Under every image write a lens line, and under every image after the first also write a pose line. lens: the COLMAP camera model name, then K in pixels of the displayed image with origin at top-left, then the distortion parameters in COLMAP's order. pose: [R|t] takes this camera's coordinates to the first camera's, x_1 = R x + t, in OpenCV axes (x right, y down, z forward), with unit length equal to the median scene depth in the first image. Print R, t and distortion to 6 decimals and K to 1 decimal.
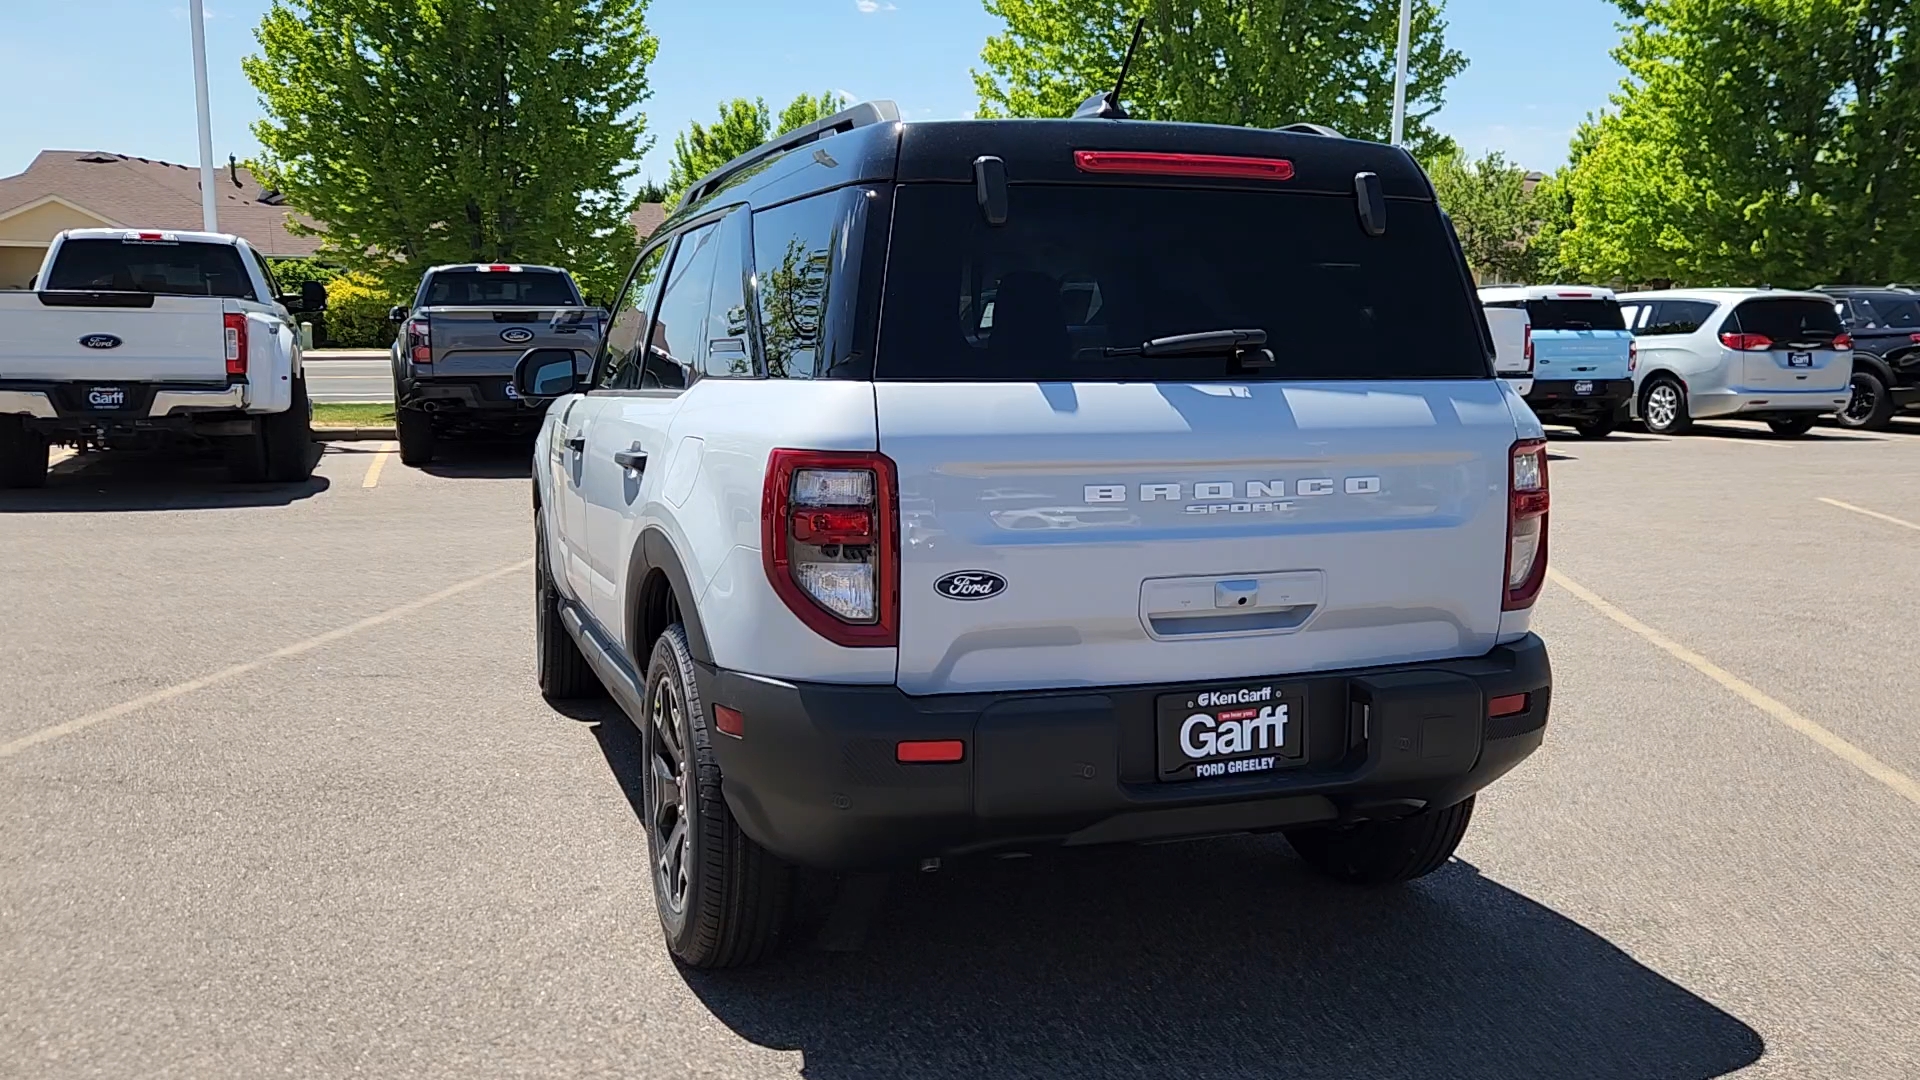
lens RADIAL K [[1627.2, 0, 947.1], [0, 1627.2, 542.0], [0, 0, 1]] dist [0.035425, -0.024831]
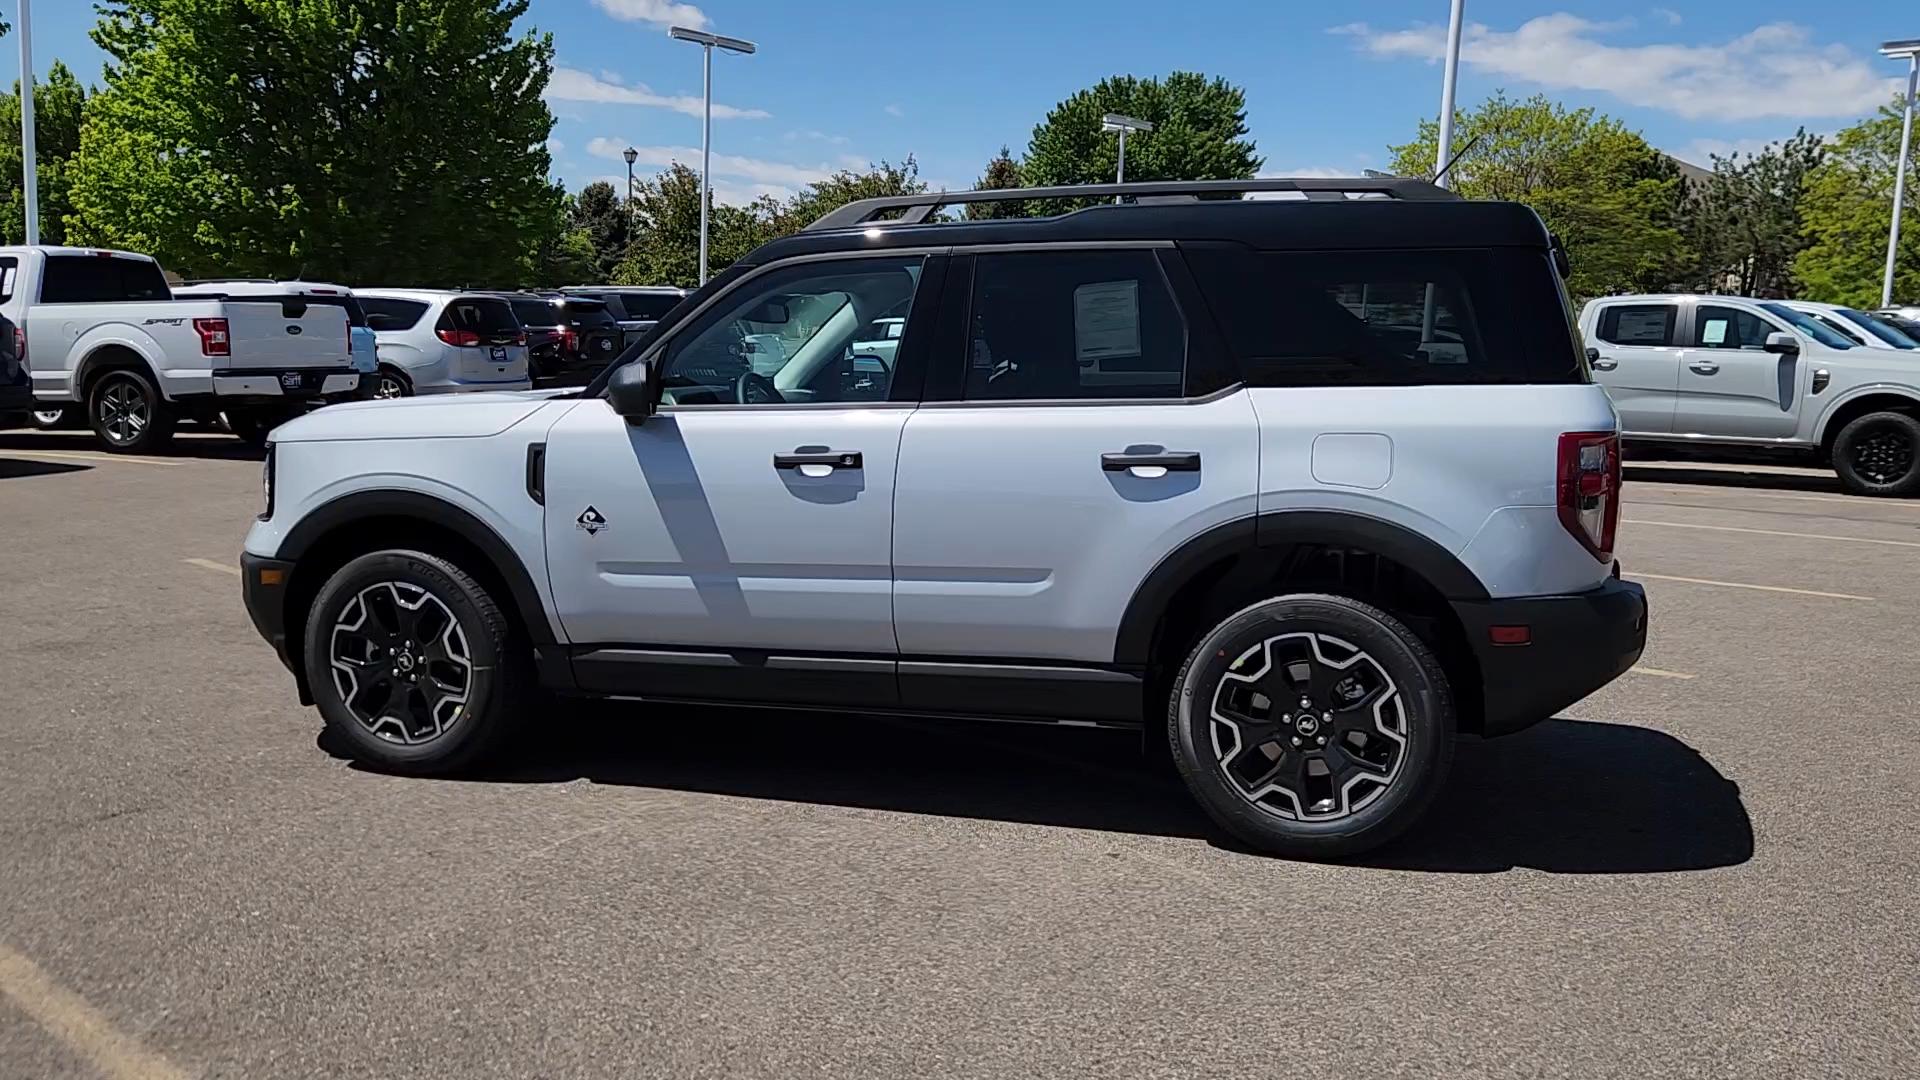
lens RADIAL K [[1627.2, 0, 947.1], [0, 1627.2, 542.0], [0, 0, 1]] dist [0.035425, -0.024831]
pose [[0.571611, -0.101296, 0.814248, -1.504737], [0.096514, 0.993762, 0.055875, -0.089736], [-0.814829, 0.046648, 0.577822, 0.586879]]
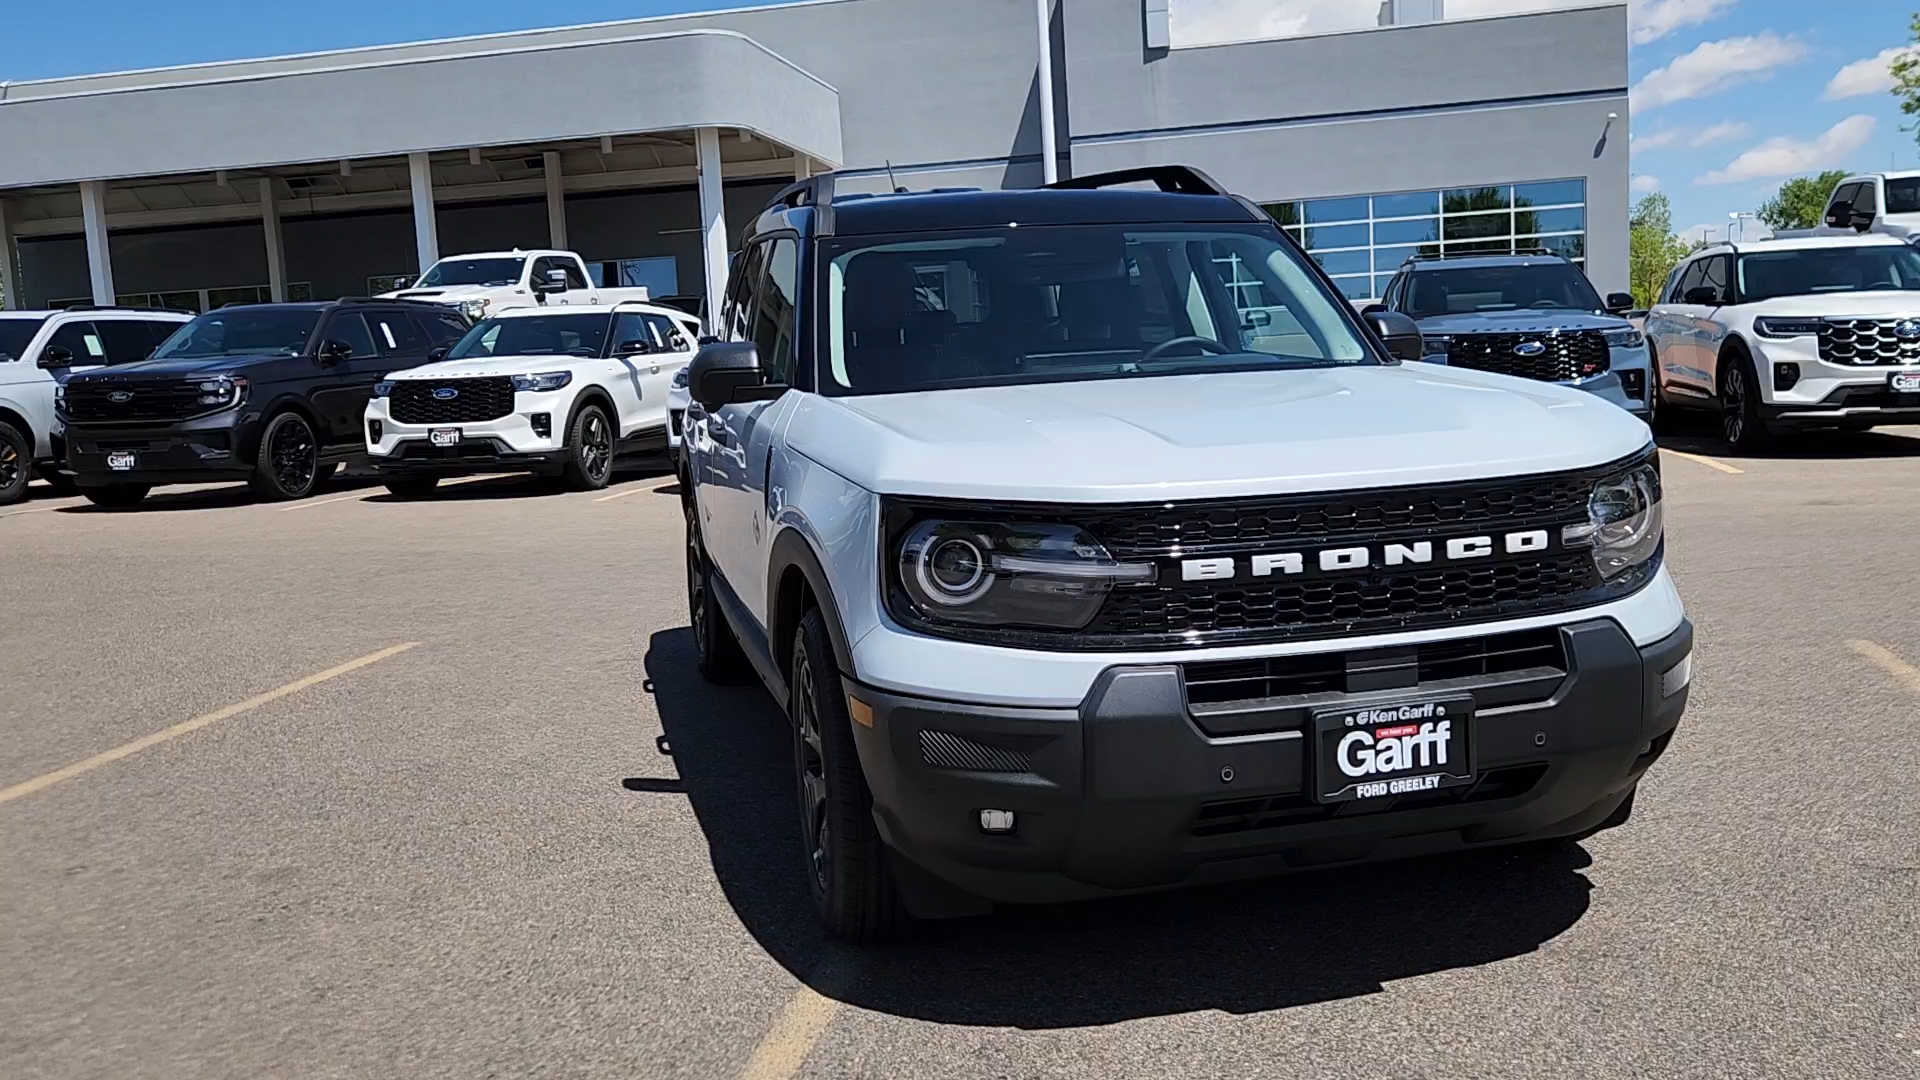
lens RADIAL K [[1624.3, 0, 944.9], [0, 1624.3, 543.7], [0, 0, 1]] dist [0.035854, -0.020273]
pose [[-0.995403, 0.026188, 0.092129, -0.128260], [0.049637, 0.963693, 0.262358, -0.416361], [-0.081913, 0.265725, -0.960562, 3.271027]]
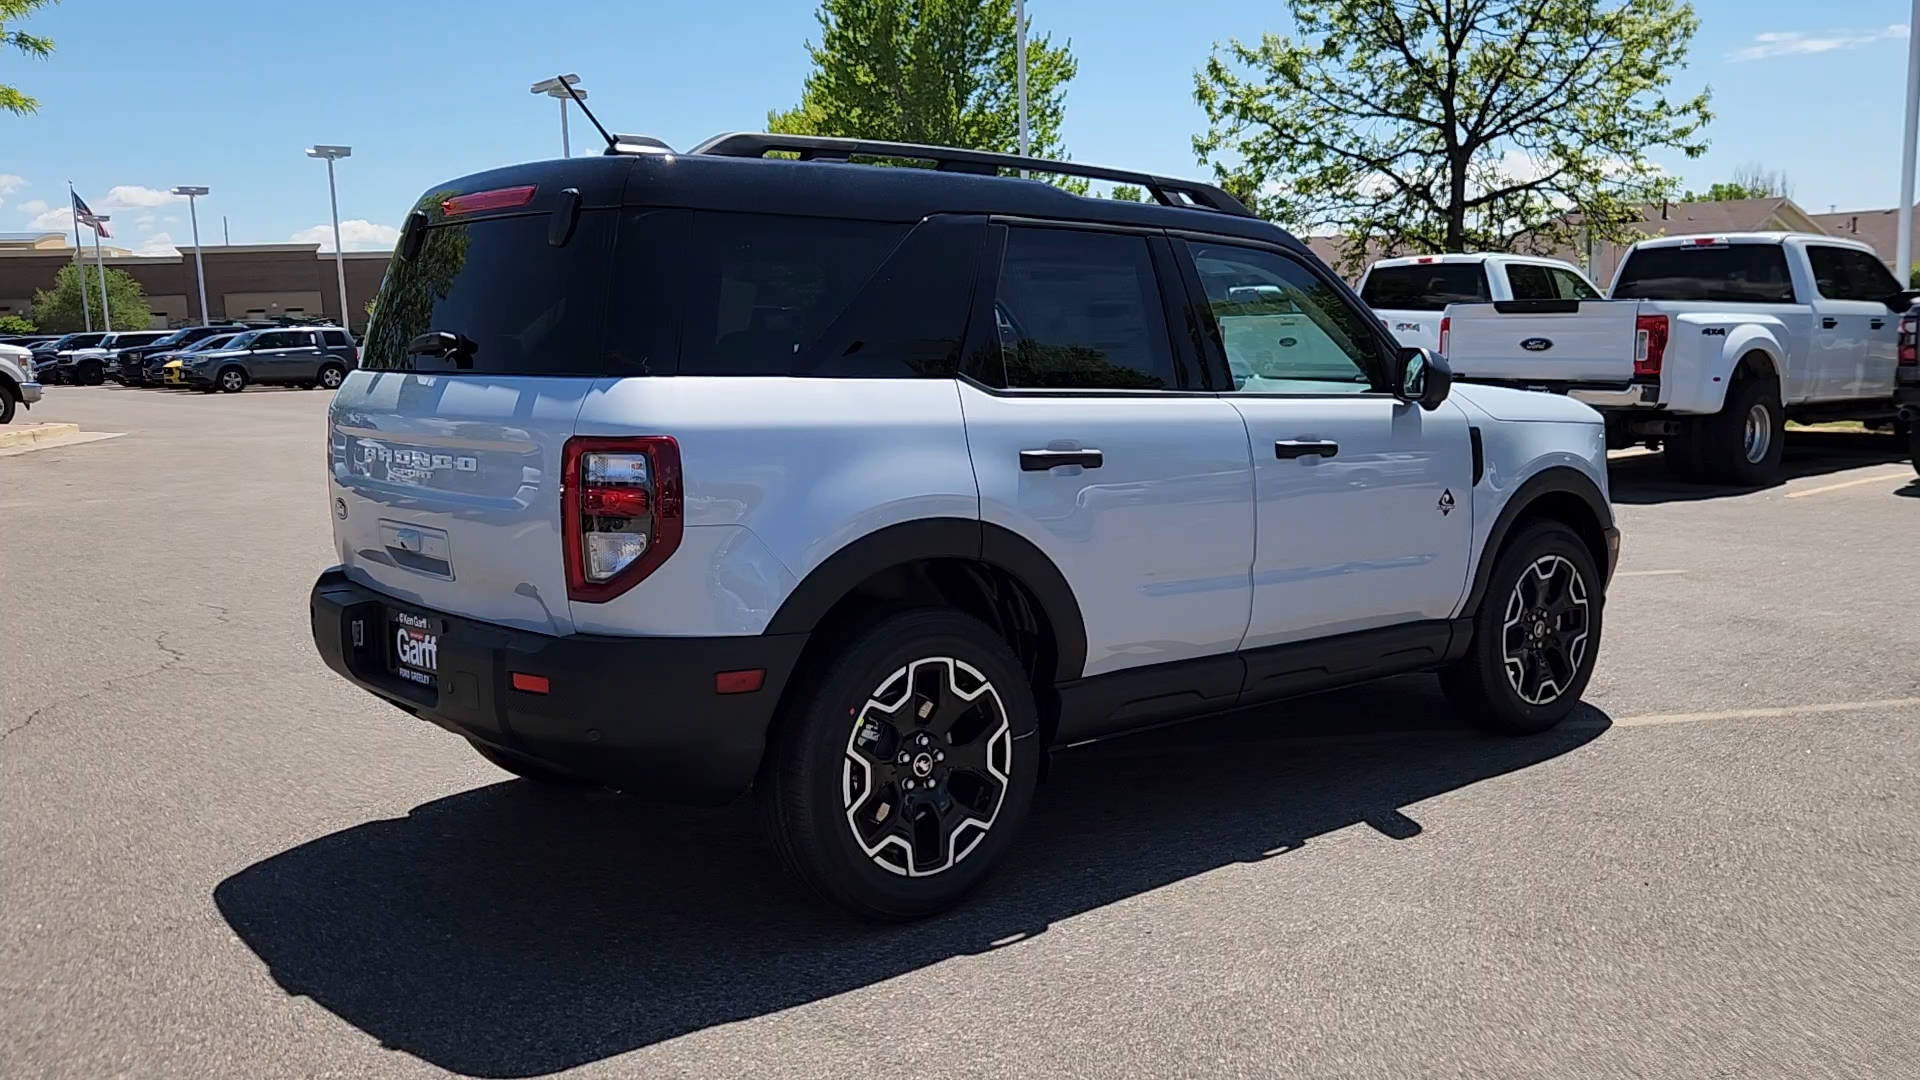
lens RADIAL K [[1627.2, 0, 947.1], [0, 1627.2, 542.0], [0, 0, 1]] dist [0.035425, -0.024831]
pose [[0.371393, 0.106749, -0.922319, 1.483233], [-0.108078, 0.991586, 0.071246, -0.100692], [0.922164, 0.073222, 0.379805, 0.885074]]
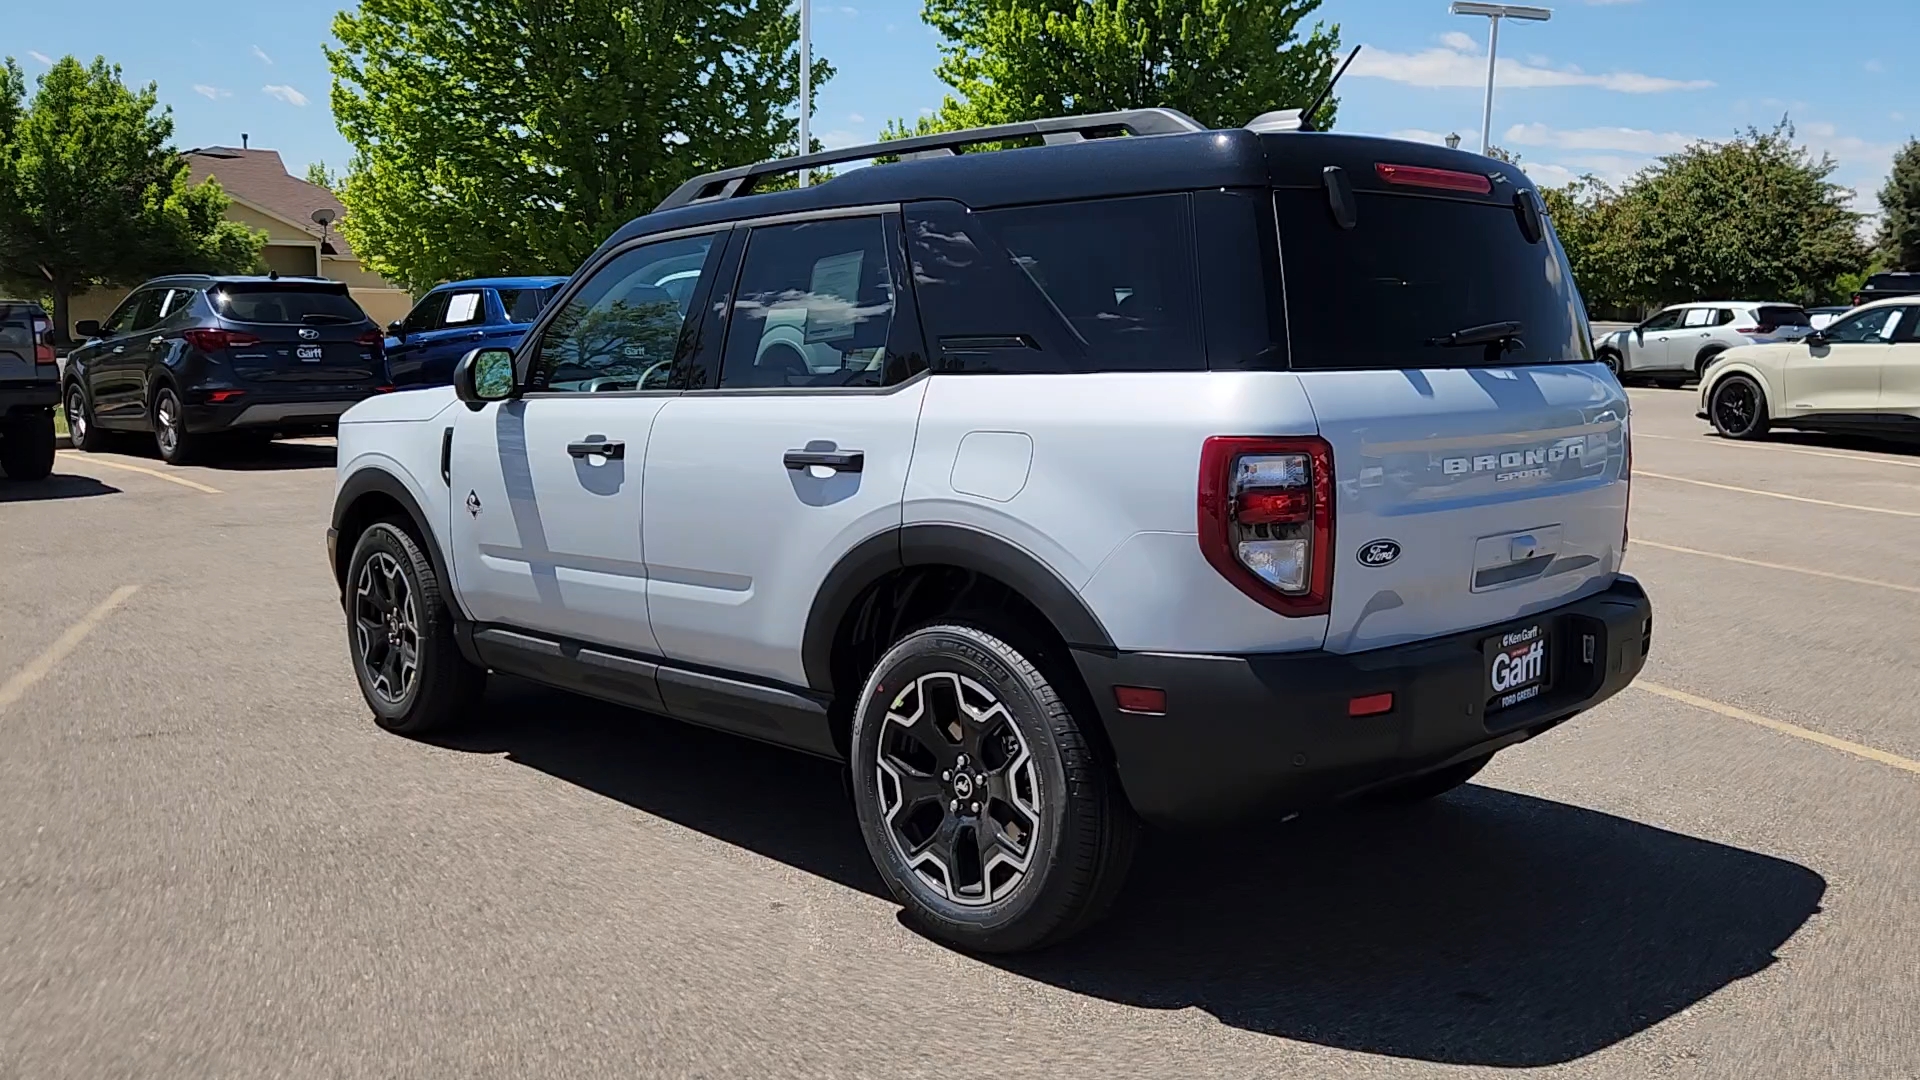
lens RADIAL K [[1627.2, 0, 947.1], [0, 1627.2, 542.0], [0, 0, 1]] dist [0.035425, -0.024831]
pose [[0.909688, -0.060812, 0.410816, -0.664897], [0.059631, 0.998097, 0.015703, -0.015019], [-0.410990, 0.010212, 0.911583, 0.100522]]
